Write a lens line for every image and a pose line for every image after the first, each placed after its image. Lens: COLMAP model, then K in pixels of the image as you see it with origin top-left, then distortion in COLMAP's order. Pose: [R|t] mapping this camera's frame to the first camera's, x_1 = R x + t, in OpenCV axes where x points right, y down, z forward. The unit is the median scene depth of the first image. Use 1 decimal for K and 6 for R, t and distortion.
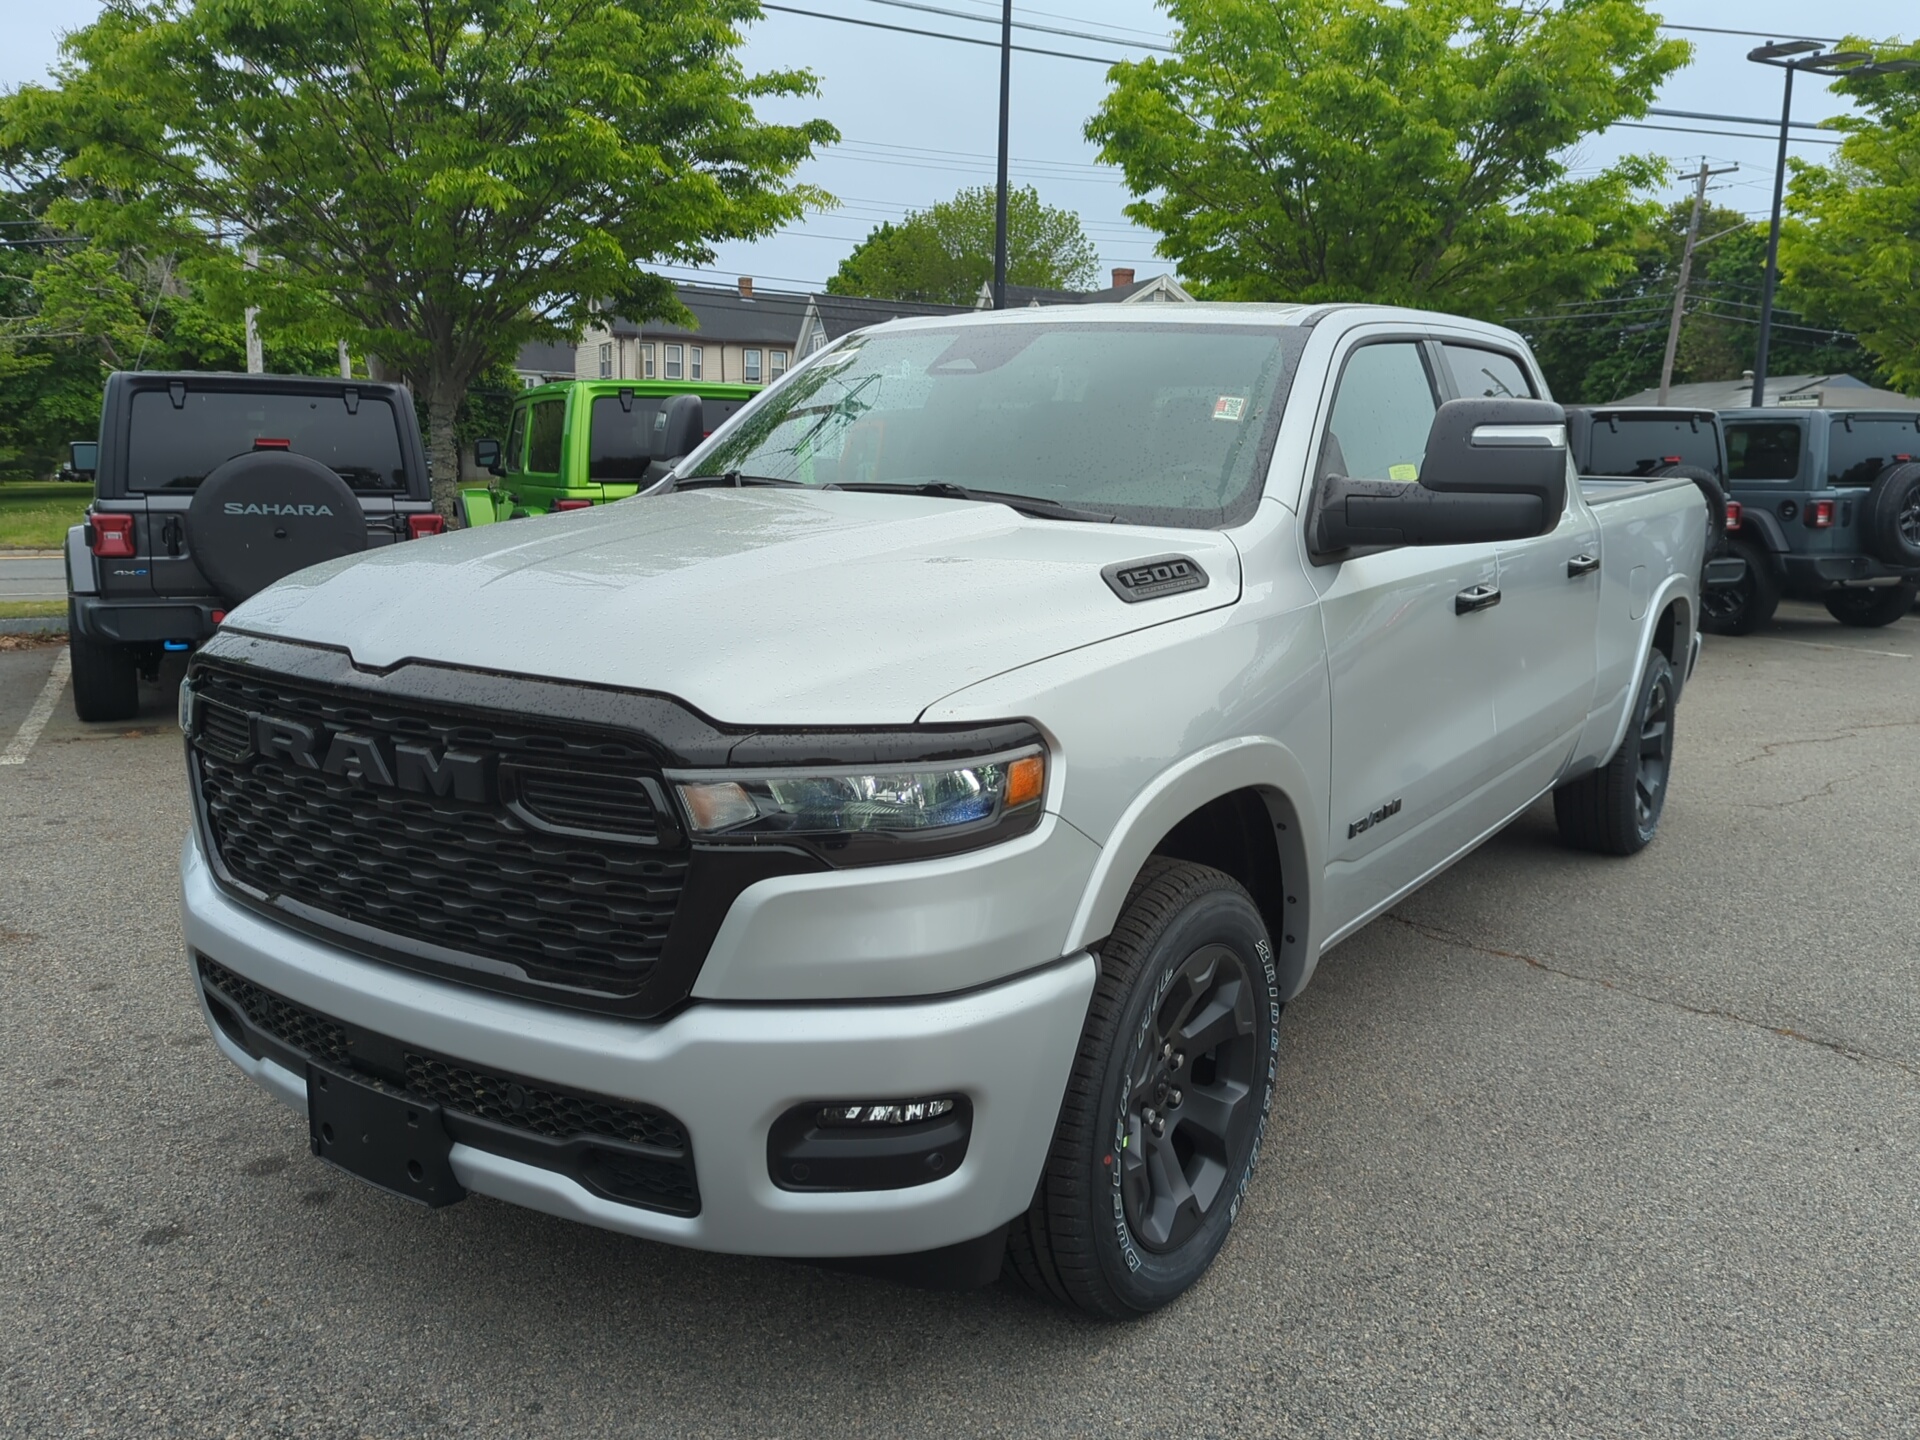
lens RADIAL K [[1556.5, 0, 969.9], [0, 1556.5, 716.2], [0, 0, 1]] dist [0.067035, -0.060126]
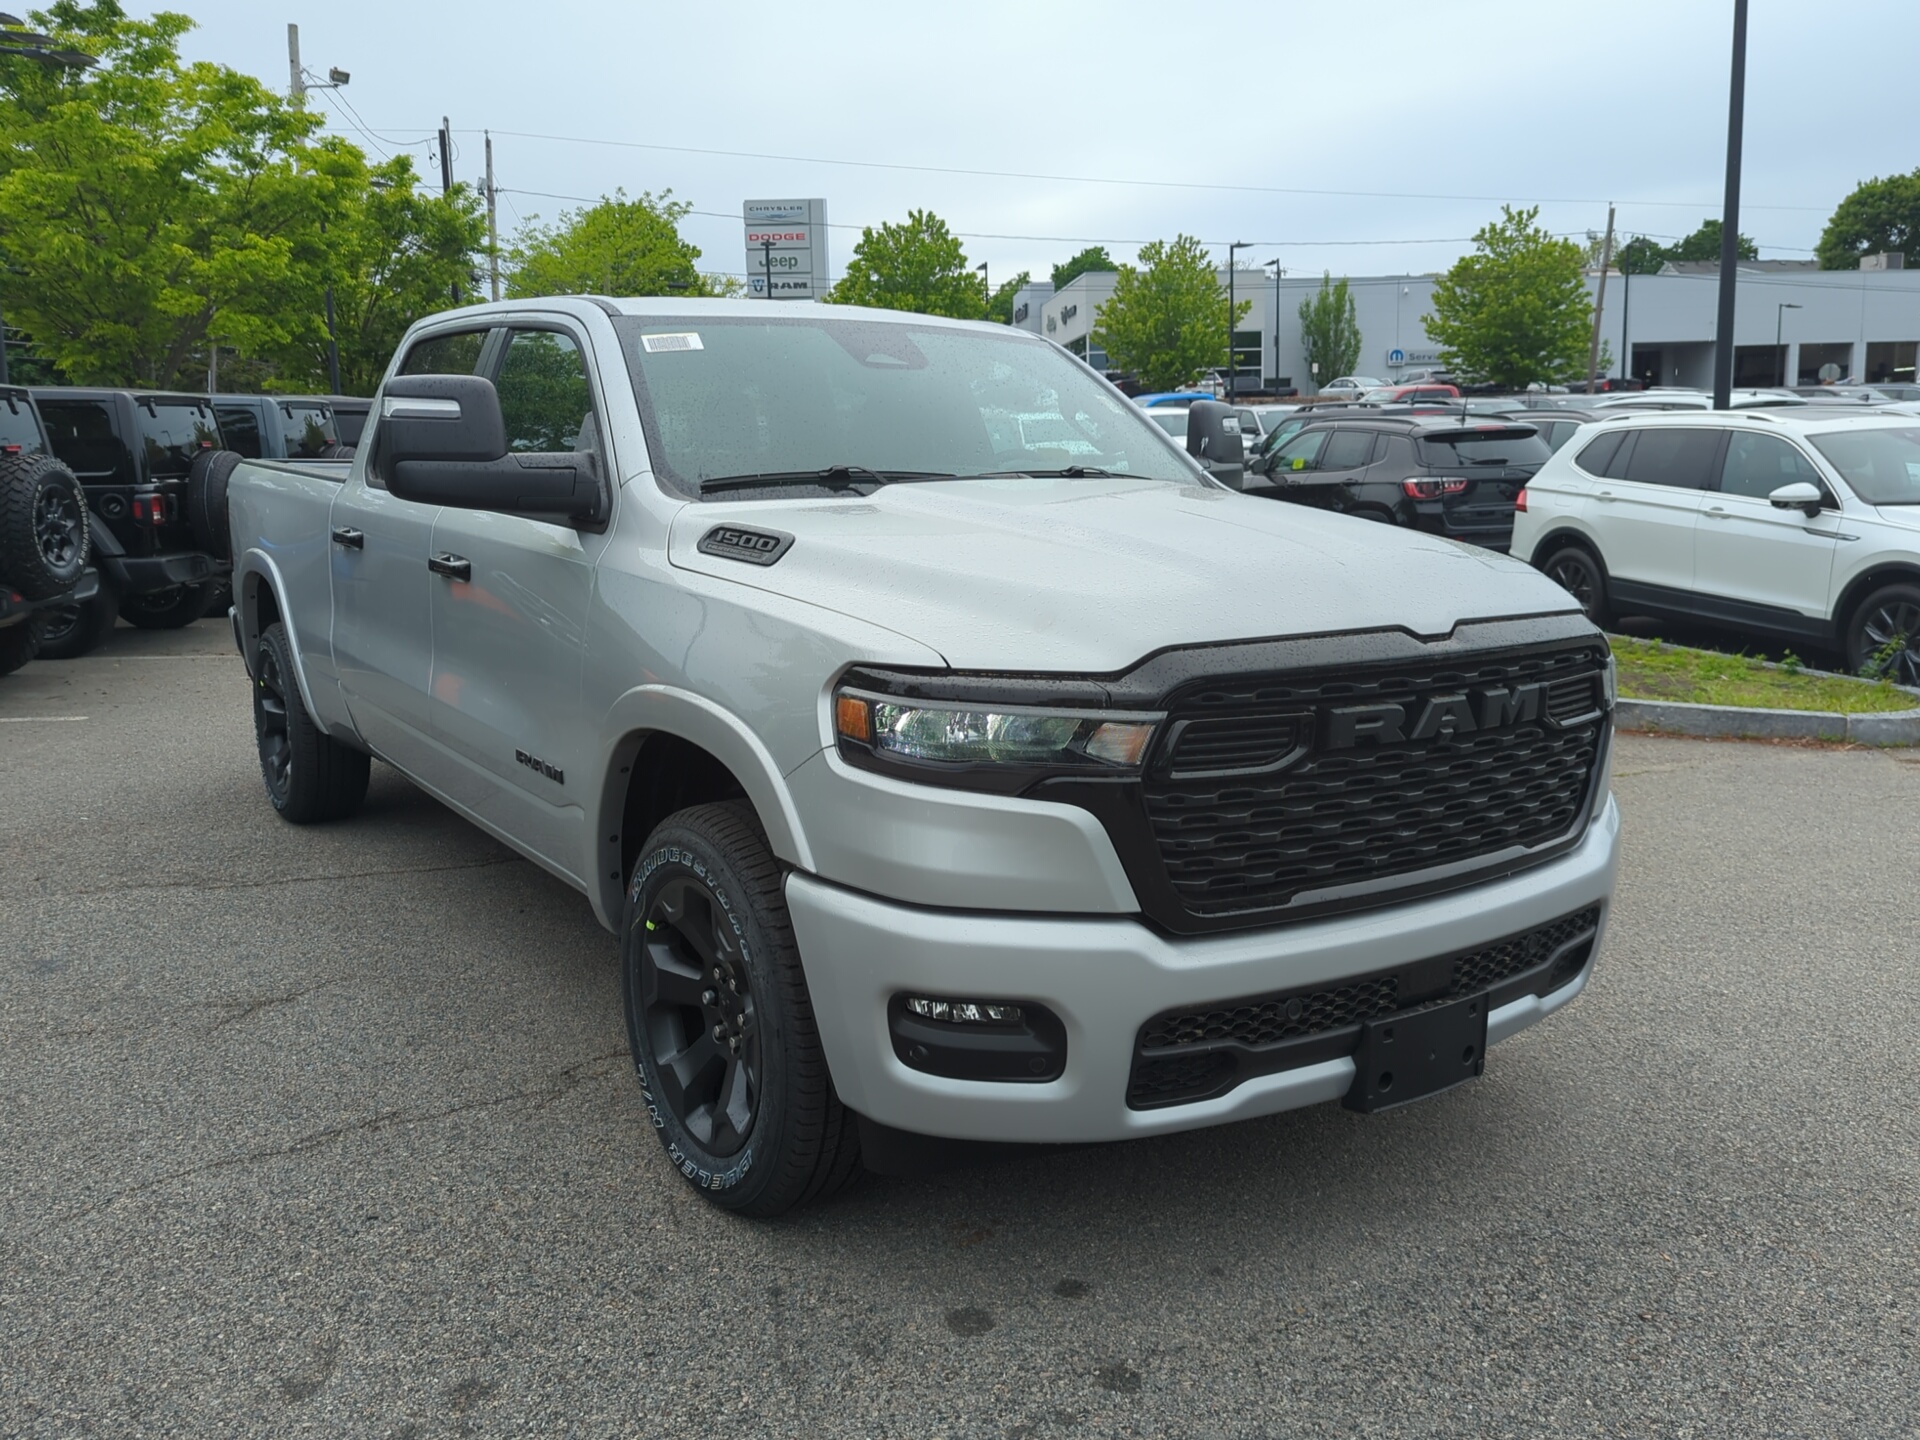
lens RADIAL K [[1556.5, 0, 976.7], [0, 1556.5, 716.9], [0, 0, 1]] dist [0.067035, -0.060126]
pose [[0.358038, -0.176150, 0.916941, -0.716079], [0.166264, 0.978376, 0.123031, -0.077816], [-0.918784, 0.108405, 0.379583, 0.408063]]
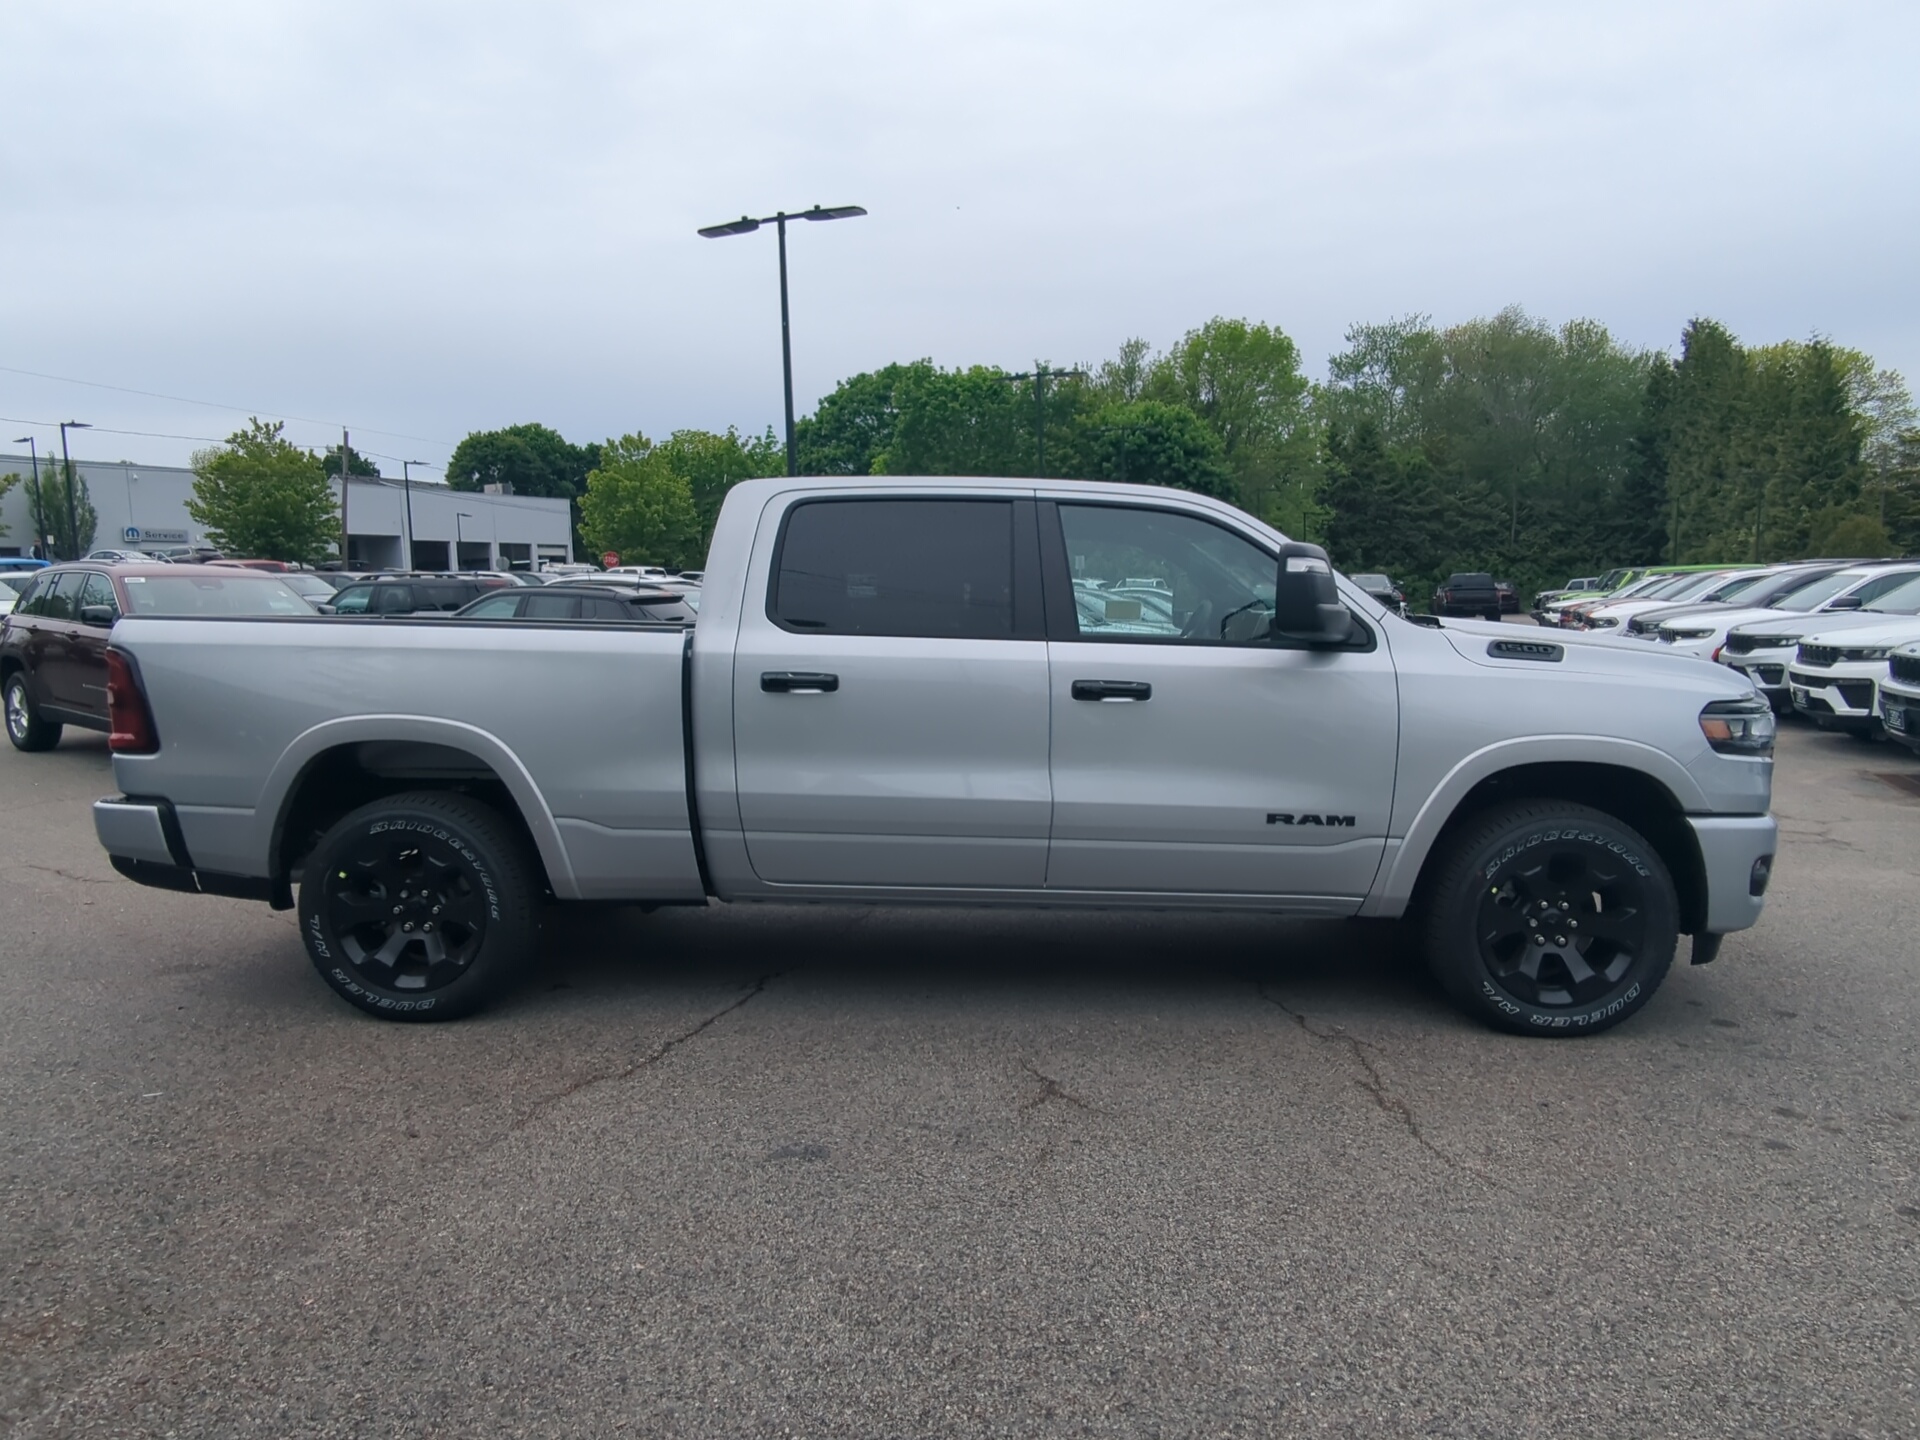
lens RADIAL K [[1174.4, 0, 973.8], [0, 1174.4, 738.5], [0, 0, 1]] dist [-0.010594, 0.000013]
pose [[-0.537763, -0.107823, 0.836173, -0.642925], [0.134146, 0.968211, 0.211121, -0.237468], [-0.832356, 0.225702, -0.506204, 1.396760]]
